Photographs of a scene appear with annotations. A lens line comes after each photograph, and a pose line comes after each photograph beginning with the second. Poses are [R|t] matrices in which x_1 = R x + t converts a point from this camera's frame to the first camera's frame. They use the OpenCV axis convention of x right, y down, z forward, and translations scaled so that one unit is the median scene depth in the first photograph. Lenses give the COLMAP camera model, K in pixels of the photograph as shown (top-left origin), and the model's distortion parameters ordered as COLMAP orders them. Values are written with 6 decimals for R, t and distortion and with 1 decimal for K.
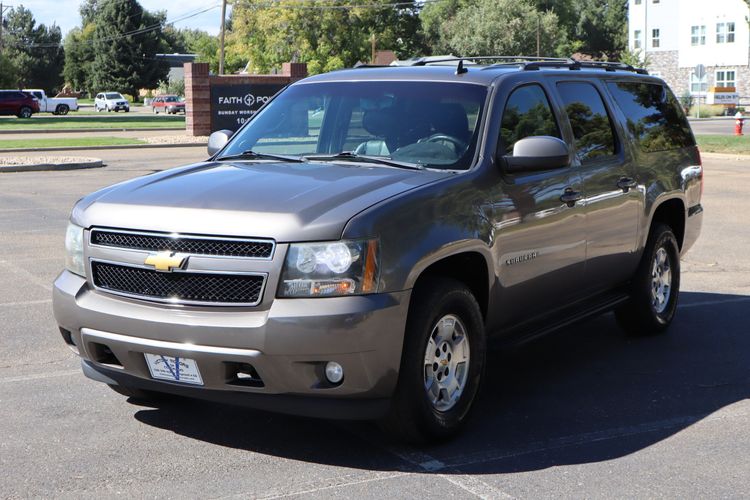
lens RADIAL K [[1358.4, 0, 397.8], [0, 1358.4, 249.5], [0, 0, 1]] dist [-0.061085, -0.072028]
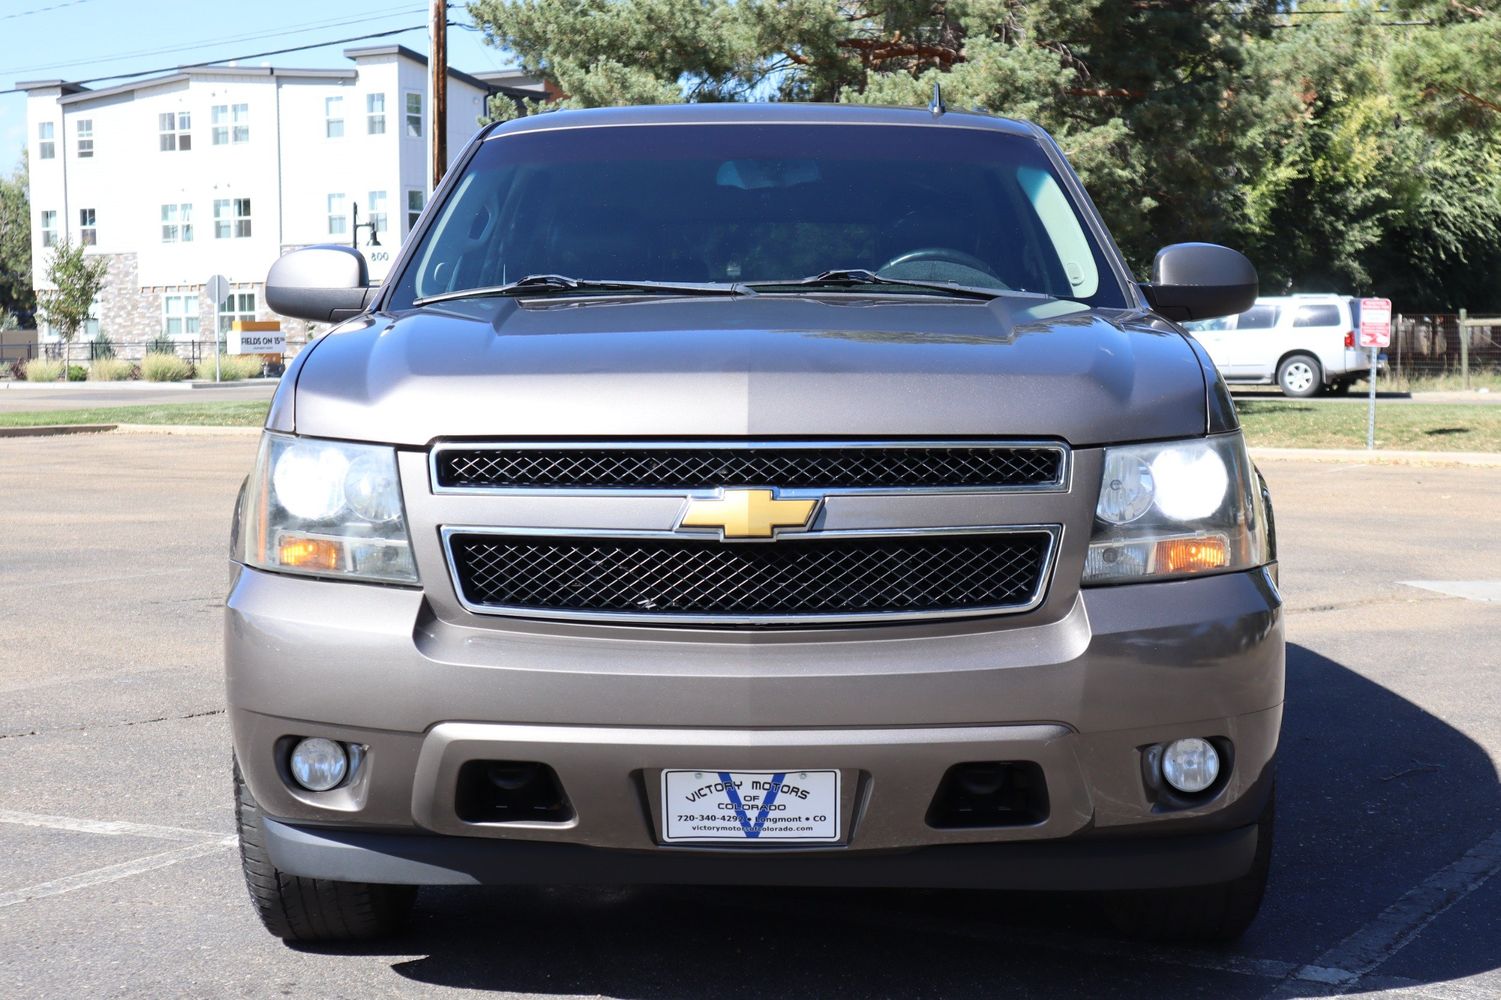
lens RADIAL K [[2592.7, 0, 750.5], [0, 2592.7, 500.0], [0, 0, 1]] dist [0.043767, 0.106059]
pose [[0.863359, -0.030904, 0.503644, -0.497680], [0.064400, 0.996709, -0.049237, 0.037637], [-0.500464, 0.074943, 0.862507, 0.365245]]
